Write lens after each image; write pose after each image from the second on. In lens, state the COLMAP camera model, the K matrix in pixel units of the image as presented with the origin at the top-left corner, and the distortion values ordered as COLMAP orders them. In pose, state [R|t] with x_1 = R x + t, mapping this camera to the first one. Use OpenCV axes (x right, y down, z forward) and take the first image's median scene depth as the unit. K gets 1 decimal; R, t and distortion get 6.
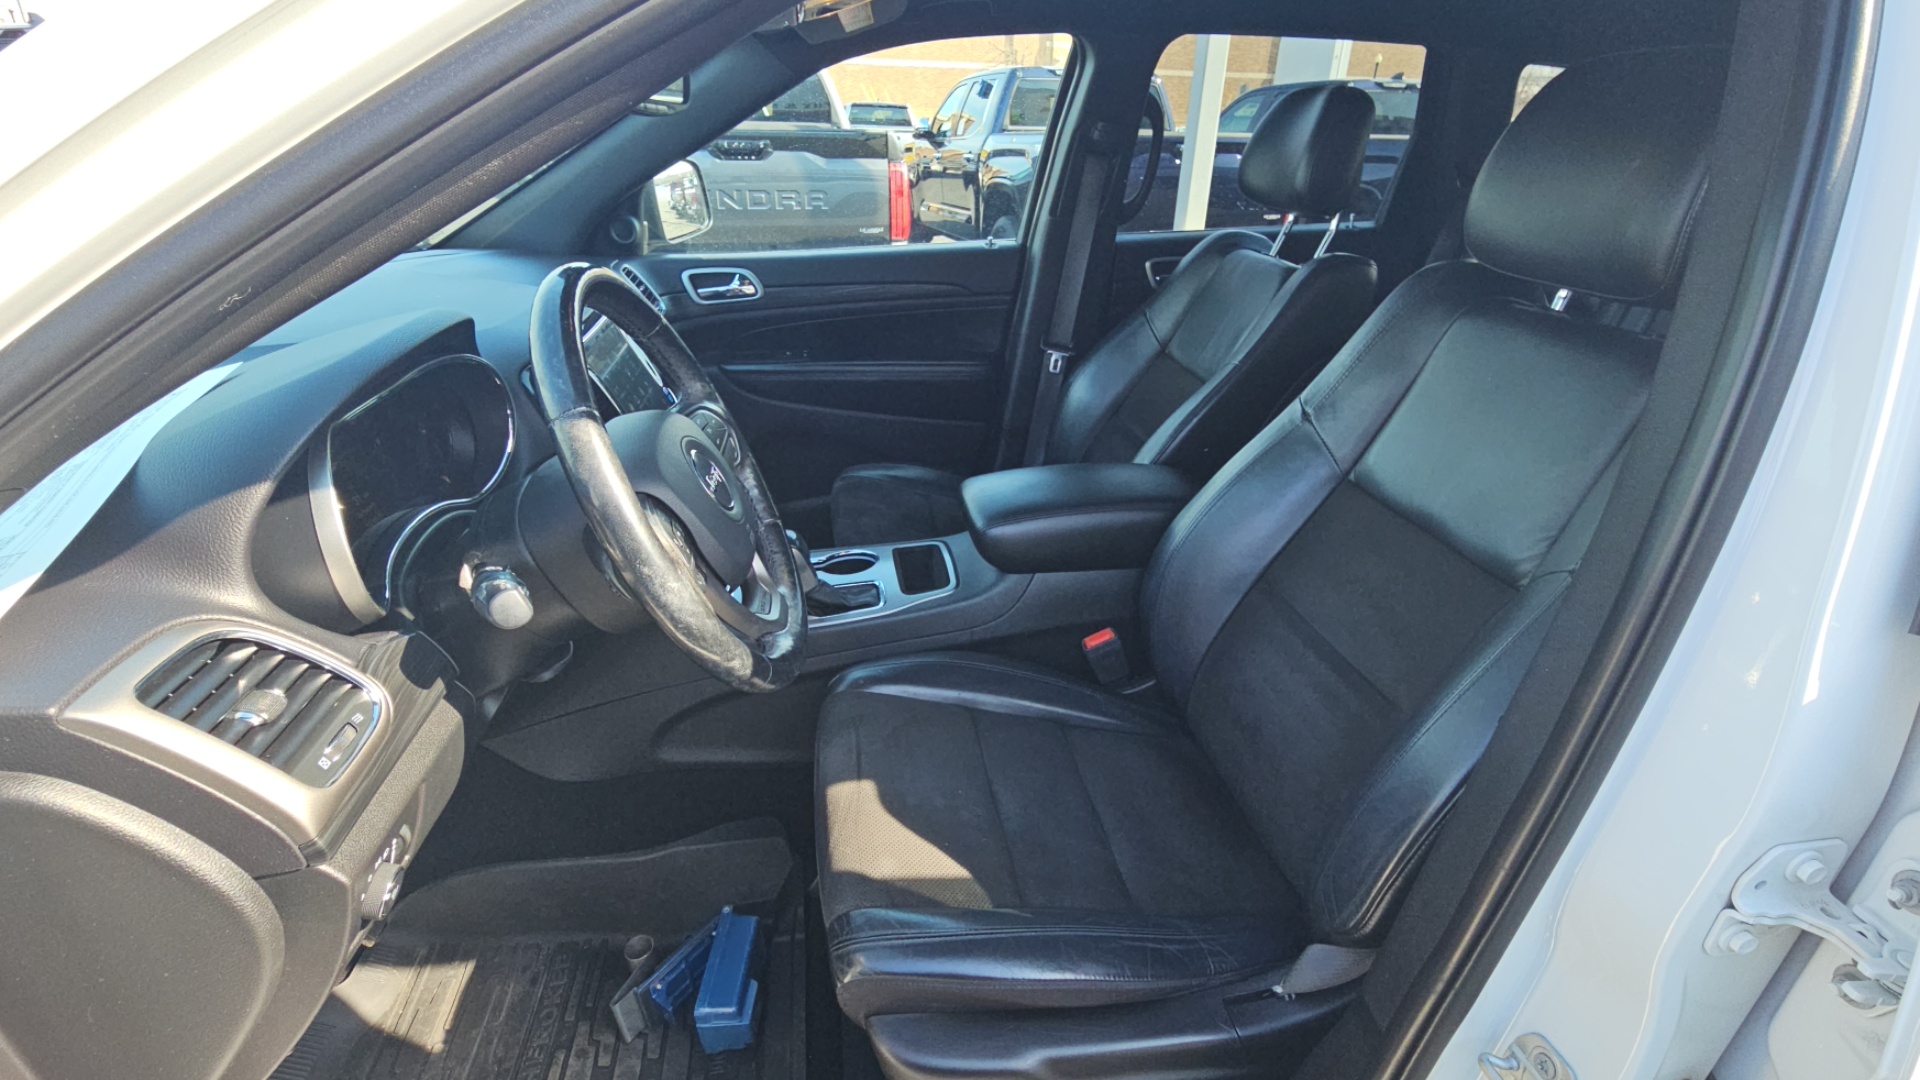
lens RADIAL K [[861.1, 0, 971.0], [0, 861.1, 539.5], [0, 0, 1]] dist [0.008283, -0.005975]
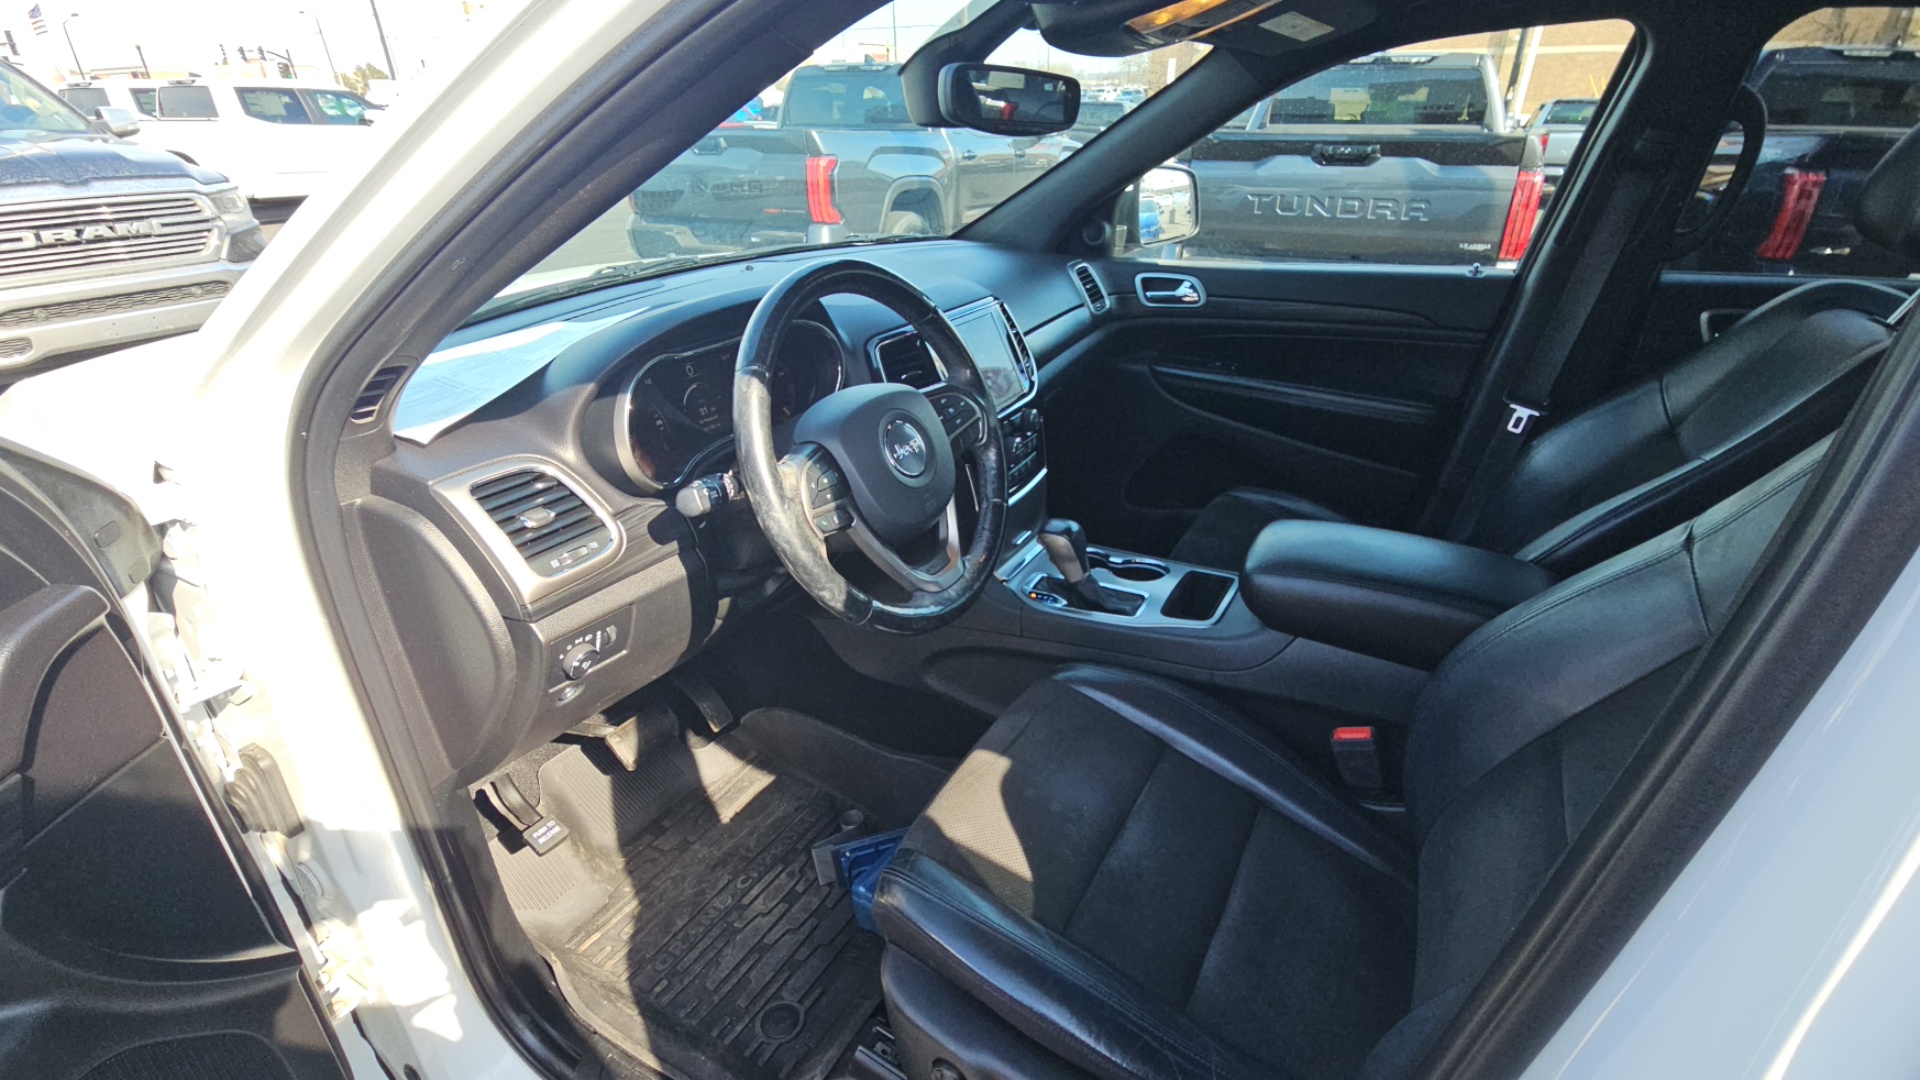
lens RADIAL K [[861.1, 0, 983.6], [0, 861.1, 535.1], [0, 0, 1]] dist [0.008283, -0.005975]
pose [[0.778017, 0.255776, -0.573819, 0.298893], [-0.259528, 0.962644, 0.077210, -0.045854], [0.572132, 0.088852, 0.815335, 0.067428]]
